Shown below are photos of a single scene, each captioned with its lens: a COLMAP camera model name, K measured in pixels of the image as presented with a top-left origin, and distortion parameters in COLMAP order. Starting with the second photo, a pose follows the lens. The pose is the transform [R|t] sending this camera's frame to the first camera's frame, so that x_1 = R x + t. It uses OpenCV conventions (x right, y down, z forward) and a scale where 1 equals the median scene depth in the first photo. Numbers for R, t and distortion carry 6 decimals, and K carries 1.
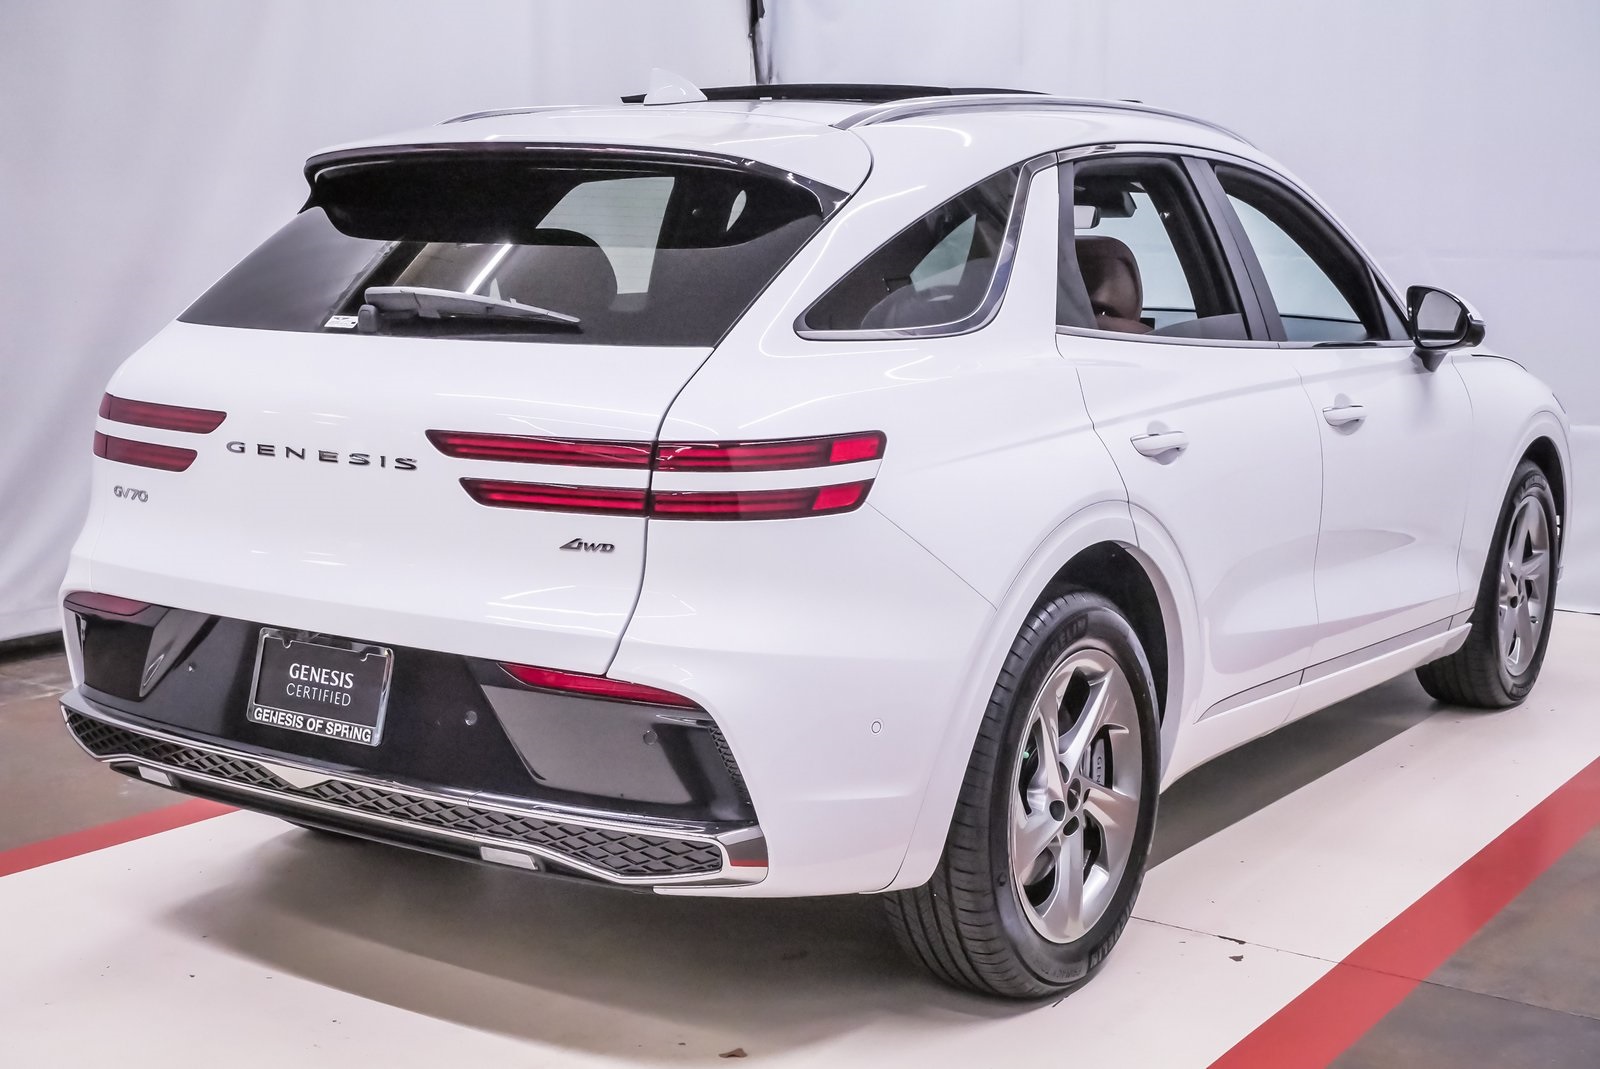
lens RADIAL K [[2042.0, 0, 800.8], [0, 2042.0, 528.9], [0, 0, 1]] dist [-0.032376, 0.000000]
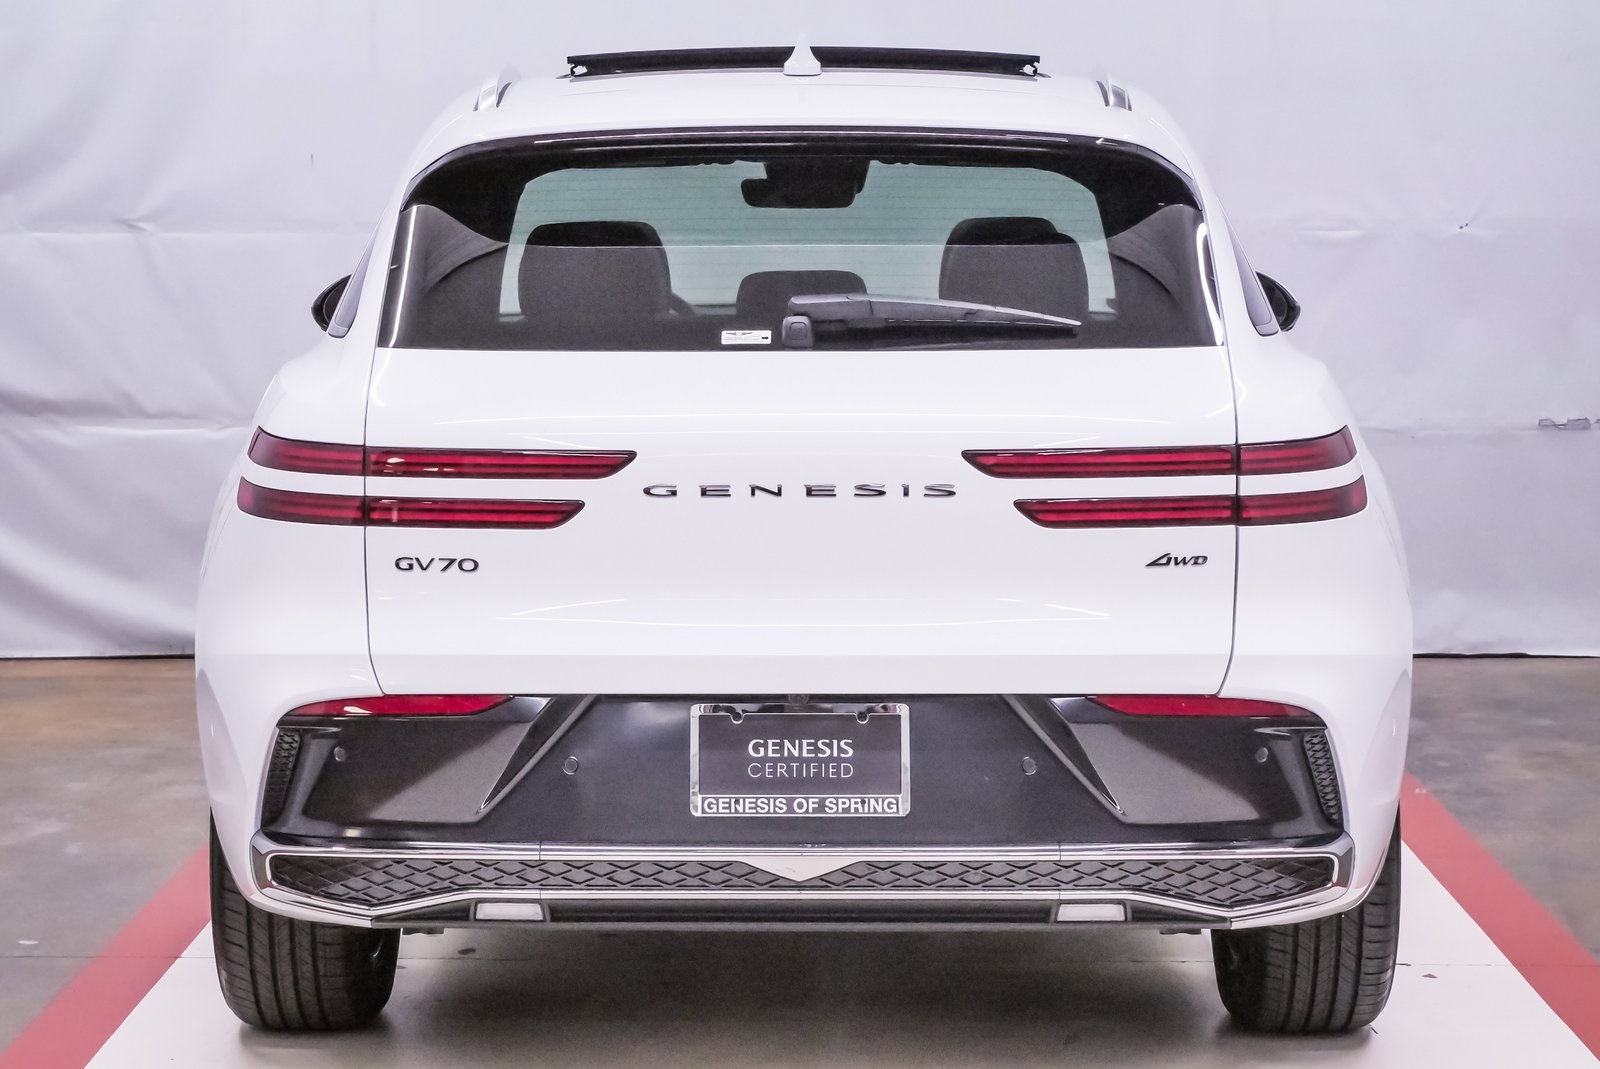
lens RADIAL K [[3211.9, 0, 799.8], [0, 3211.9, 533.3], [0, 0, 1]] dist [0.135690, 0.000000]
pose [[0.845889, -0.070506, 0.528678, -0.958337], [0.090482, 0.995826, -0.011966, -0.001958], [-0.525627, 0.057958, 0.848738, -0.155190]]
